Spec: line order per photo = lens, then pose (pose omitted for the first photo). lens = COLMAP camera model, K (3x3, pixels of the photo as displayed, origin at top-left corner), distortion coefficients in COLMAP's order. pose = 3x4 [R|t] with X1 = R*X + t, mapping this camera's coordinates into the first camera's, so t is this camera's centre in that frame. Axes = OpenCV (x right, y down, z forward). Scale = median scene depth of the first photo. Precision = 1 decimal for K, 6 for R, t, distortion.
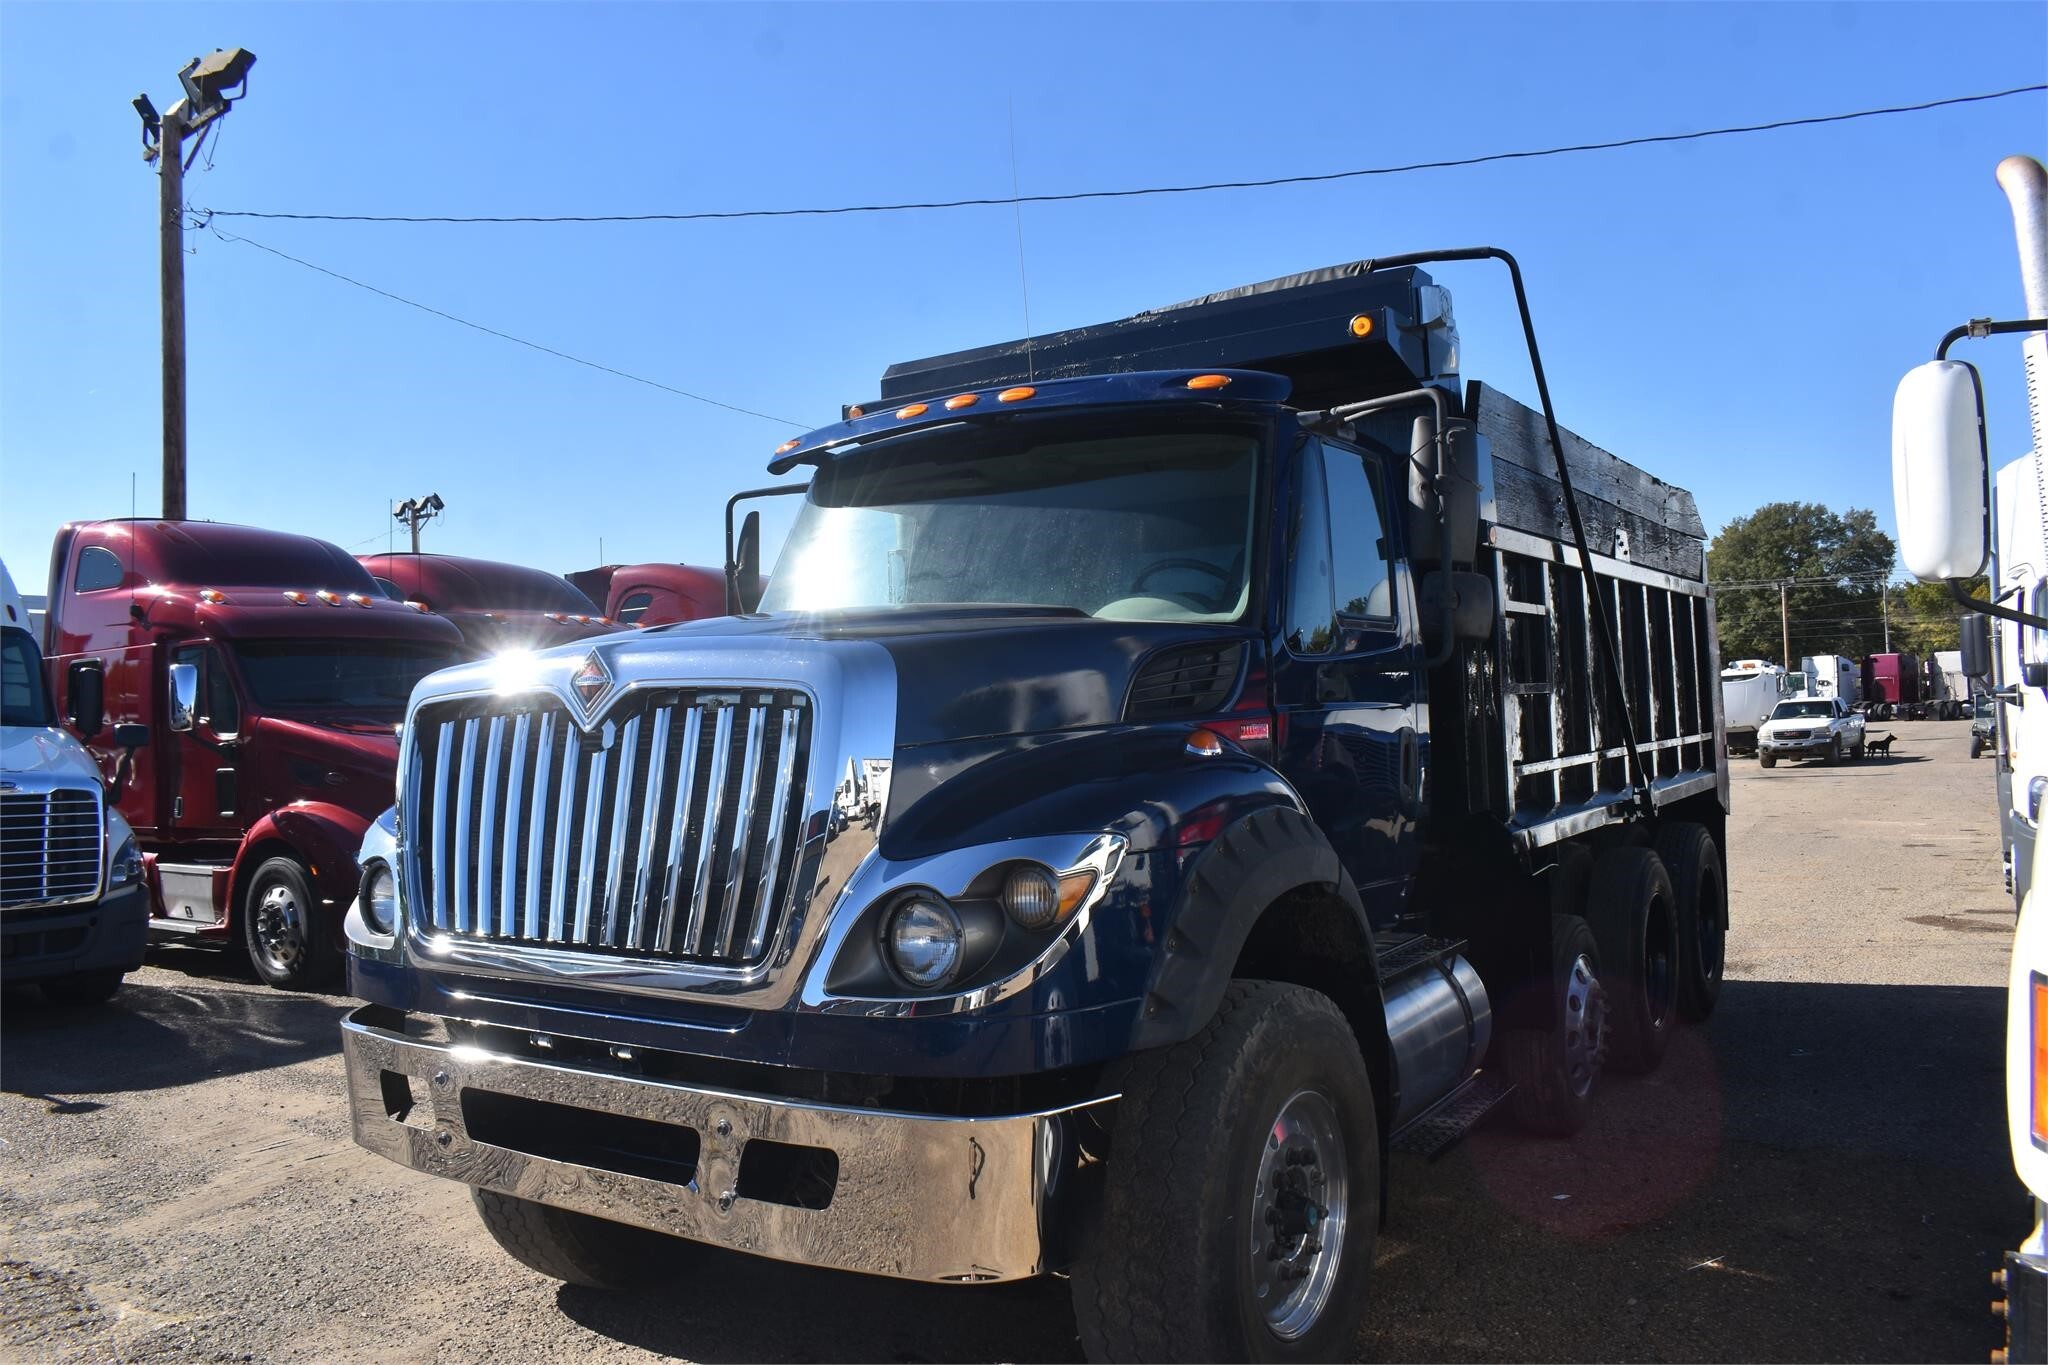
lens RADIAL K [[1450.8, 0, 1024.0], [0, 1450.8, 682.5], [0, 0, 1]] dist [-0.006659, -0.001249]
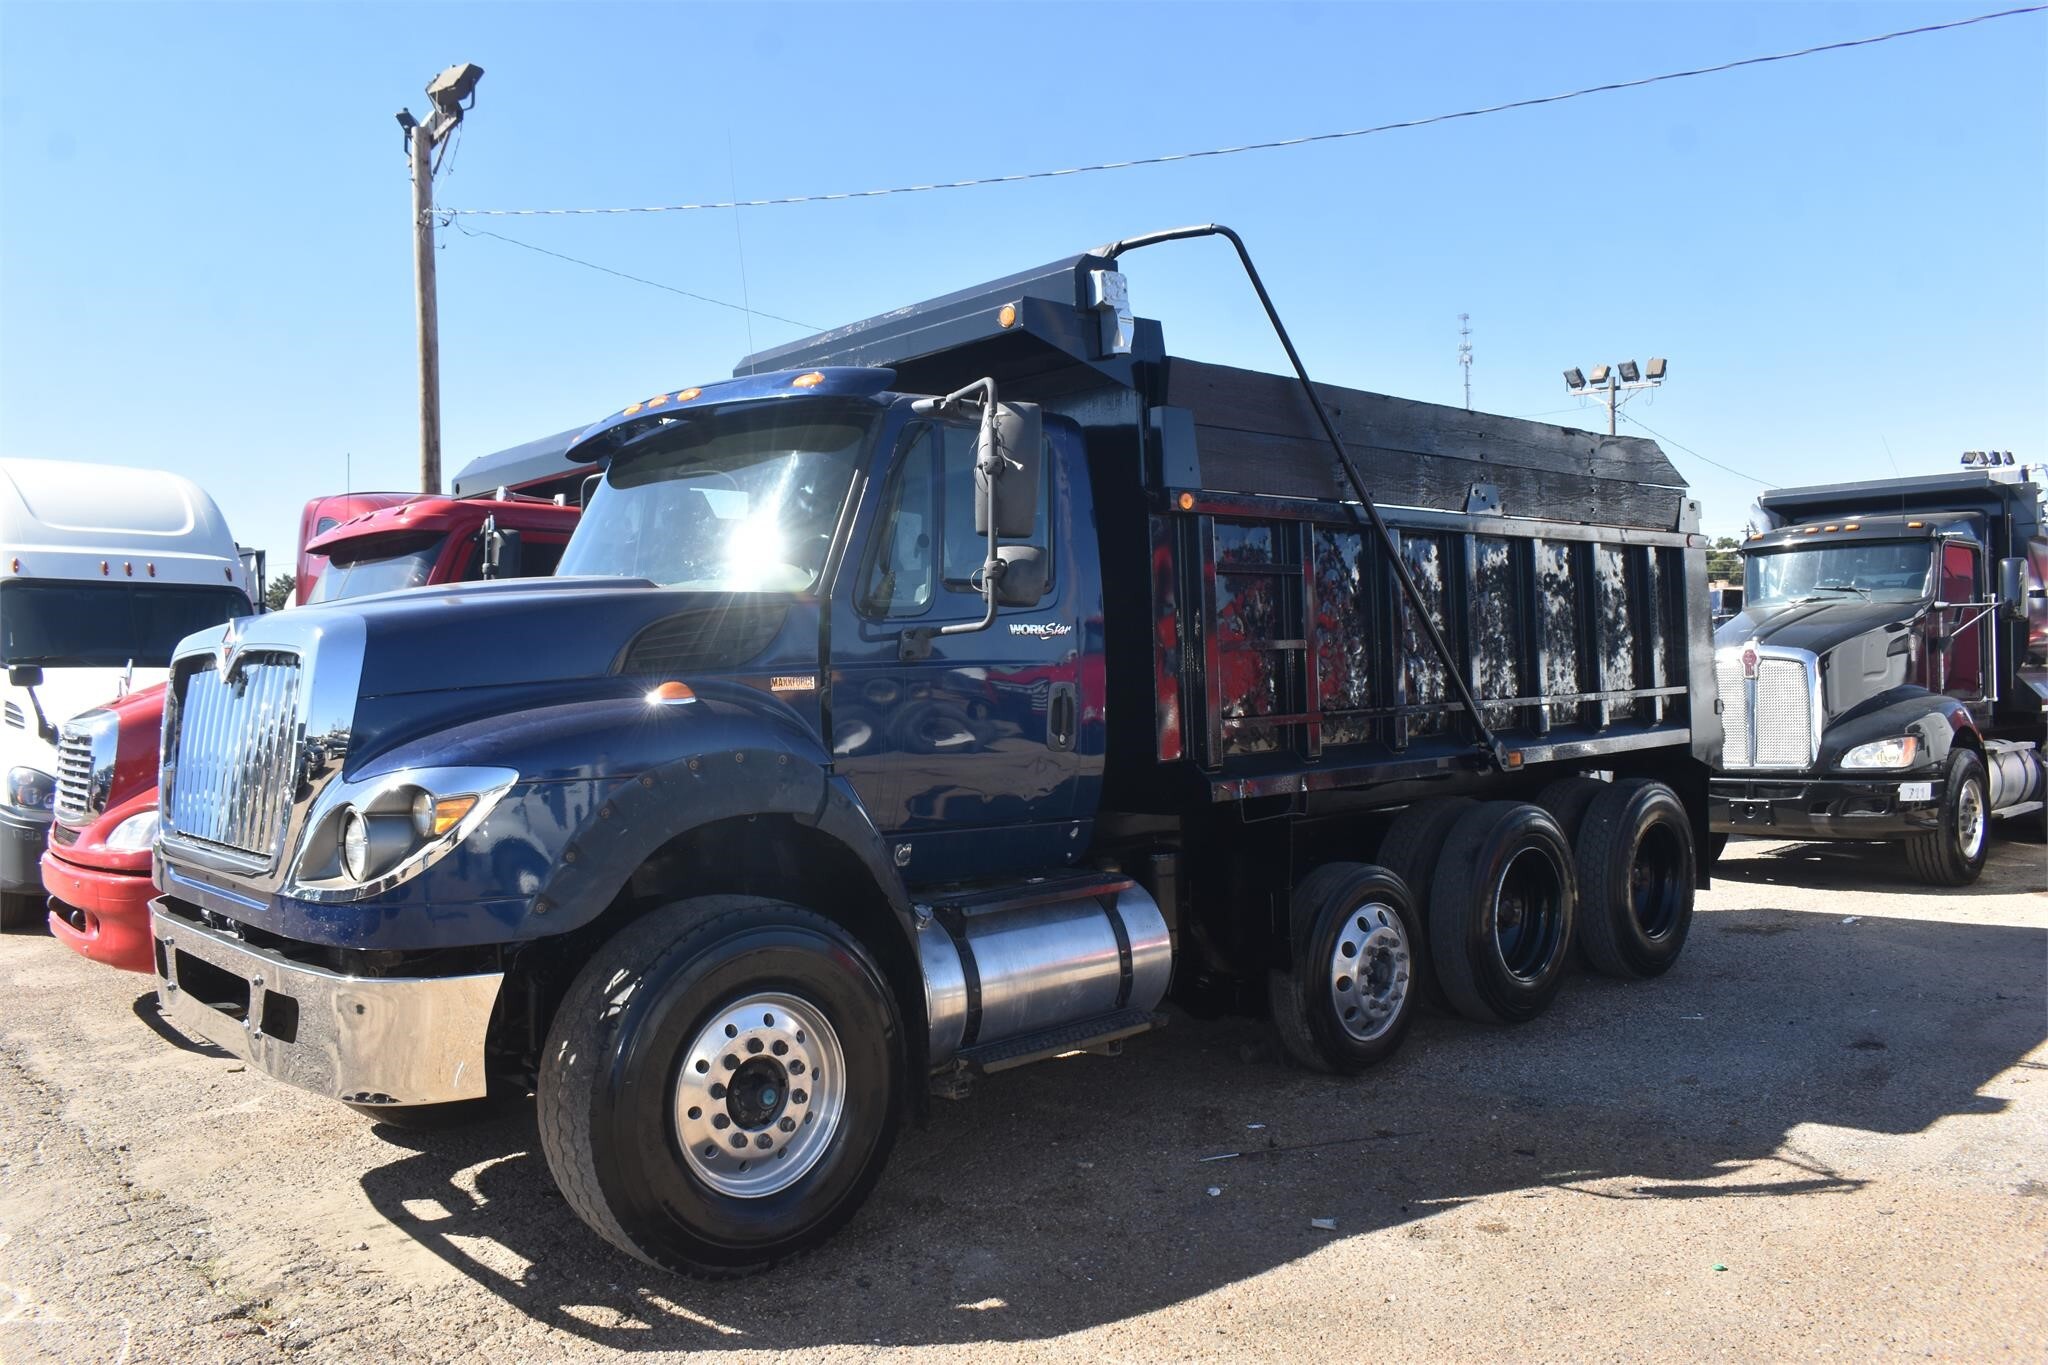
lens RADIAL K [[1450.8, 0, 1024.0], [0, 1450.8, 682.5], [0, 0, 1]] dist [-0.006659, -0.001249]
pose [[0.977161, 0.008136, -0.212346, 0.119600], [0.000129, 0.999244, 0.038877, -0.002849], [0.212502, -0.038017, 0.976421, -0.021657]]
